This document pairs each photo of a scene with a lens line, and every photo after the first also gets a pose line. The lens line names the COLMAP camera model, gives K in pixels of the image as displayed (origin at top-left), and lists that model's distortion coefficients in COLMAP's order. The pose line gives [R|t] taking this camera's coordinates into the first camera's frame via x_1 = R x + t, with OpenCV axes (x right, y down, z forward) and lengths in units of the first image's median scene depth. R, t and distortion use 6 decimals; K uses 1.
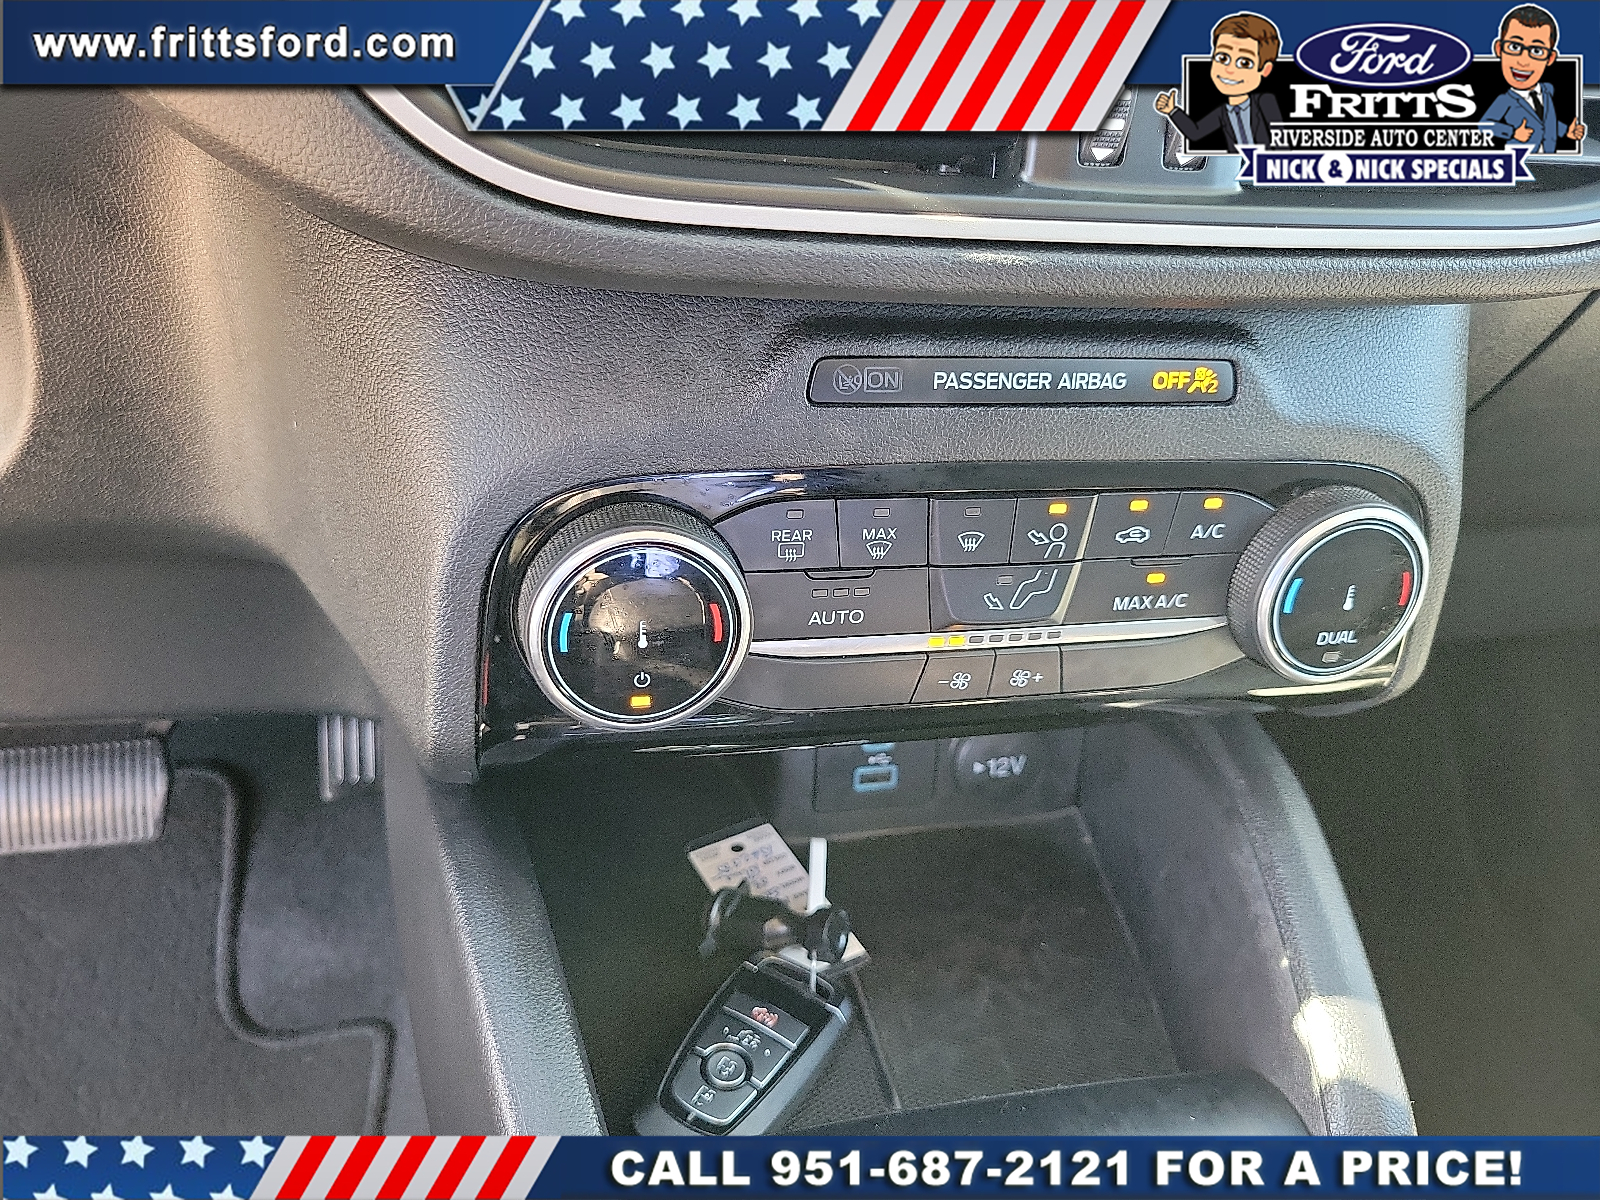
lens RADIAL K [[1220.9, 0, 793.2], [0, 1220.9, 601.8], [0, 0, 1]] dist [0.030322, -0.008367]
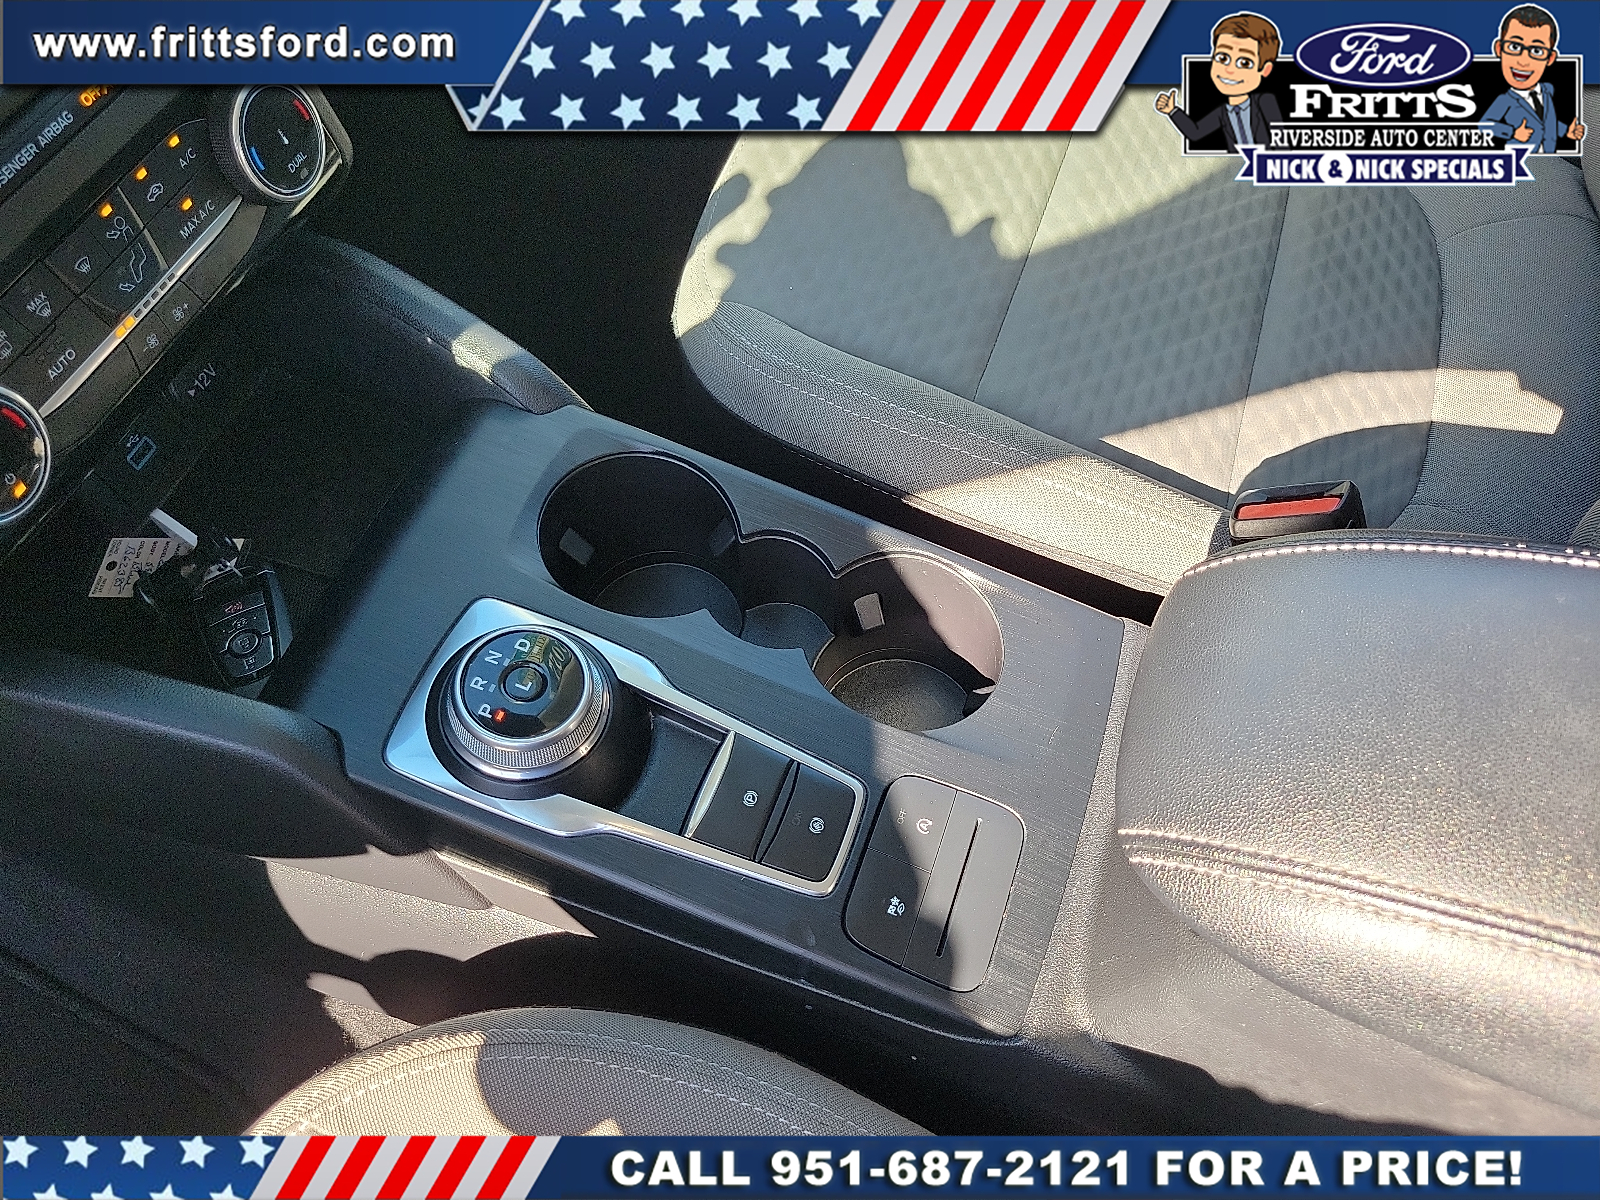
lens RADIAL K [[1220.9, 0, 797.7], [0, 1220.9, 606.5], [0, 0, 1]] dist [0.030322, -0.008367]
pose [[0.538739, -0.764998, 0.352899, -0.225902], [0.557536, 0.637779, 0.531405, -0.092574], [-0.631596, -0.089535, 0.770111, -0.730495]]
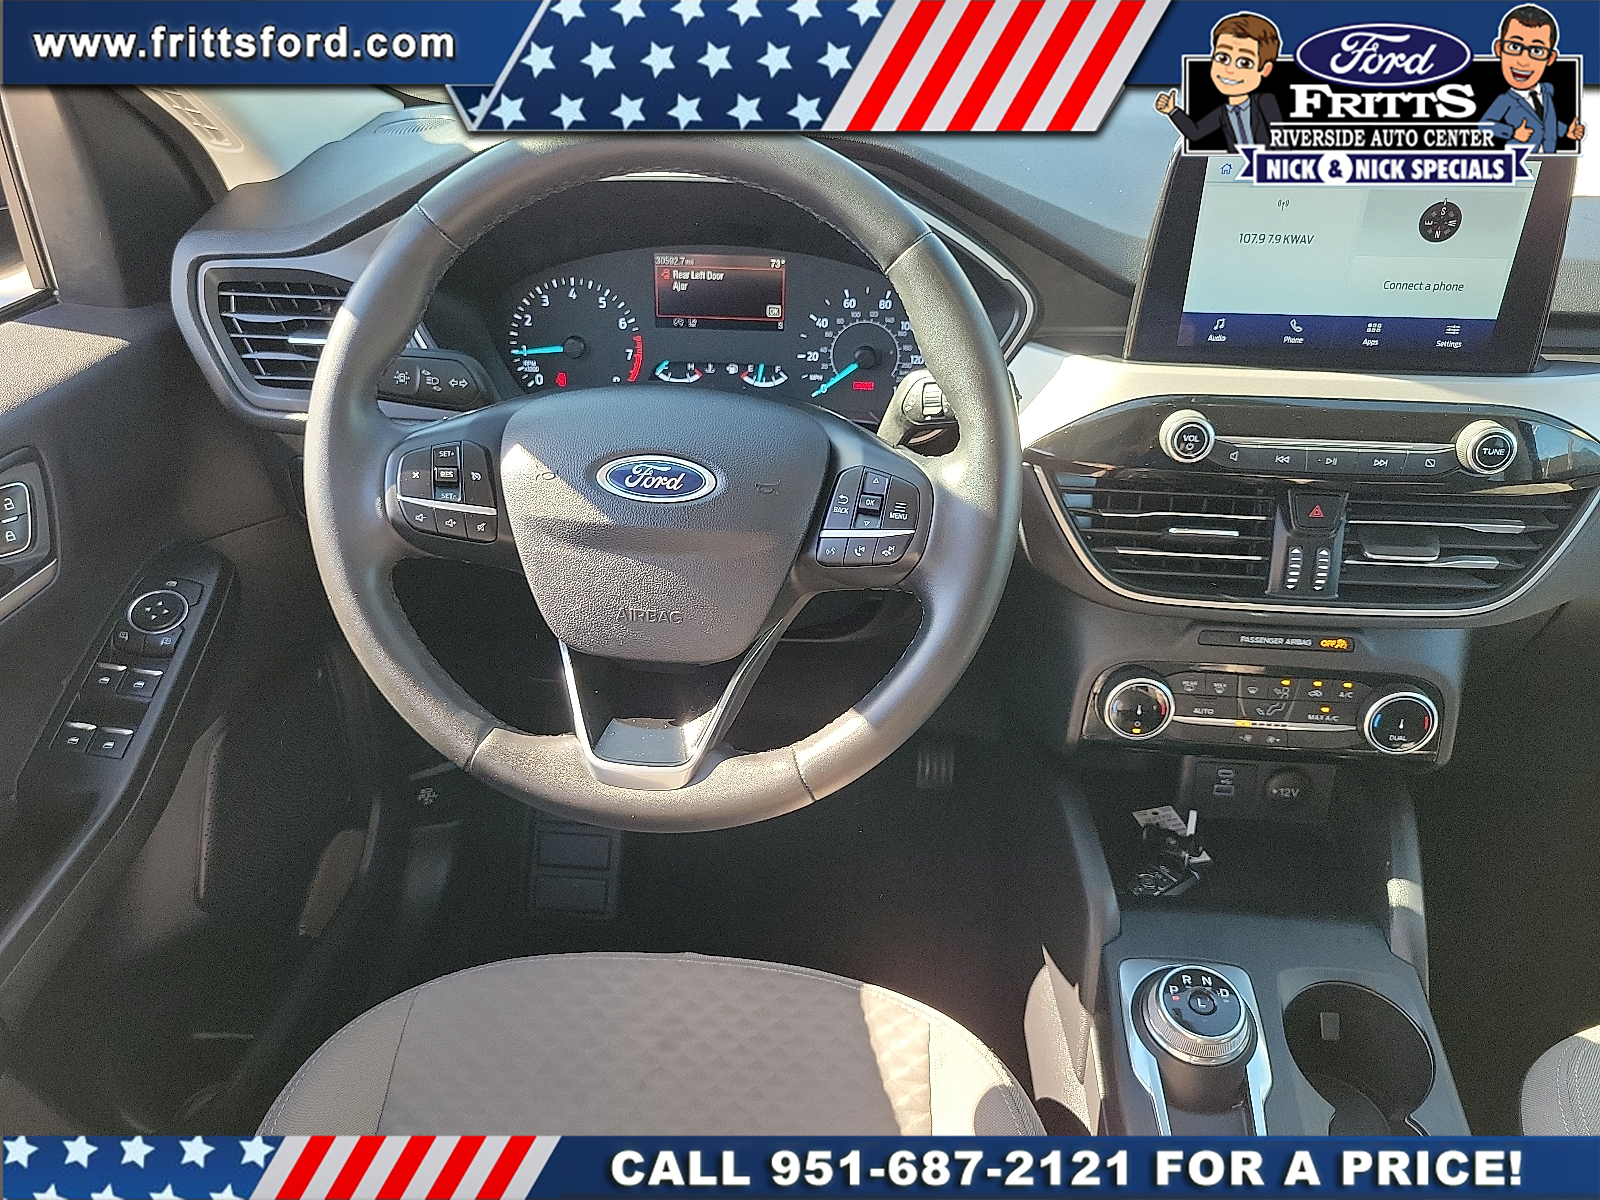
lens RADIAL K [[1220.9, 0, 789.9], [0, 1220.9, 609.1], [0, 0, 1]] dist [0.030322, -0.008367]
pose [[0.945305, 0.074970, -0.317457, 0.010030], [-0.095659, 0.994154, -0.050070, 0.010272], [0.311847, 0.077699, 0.946950, -2.073902]]
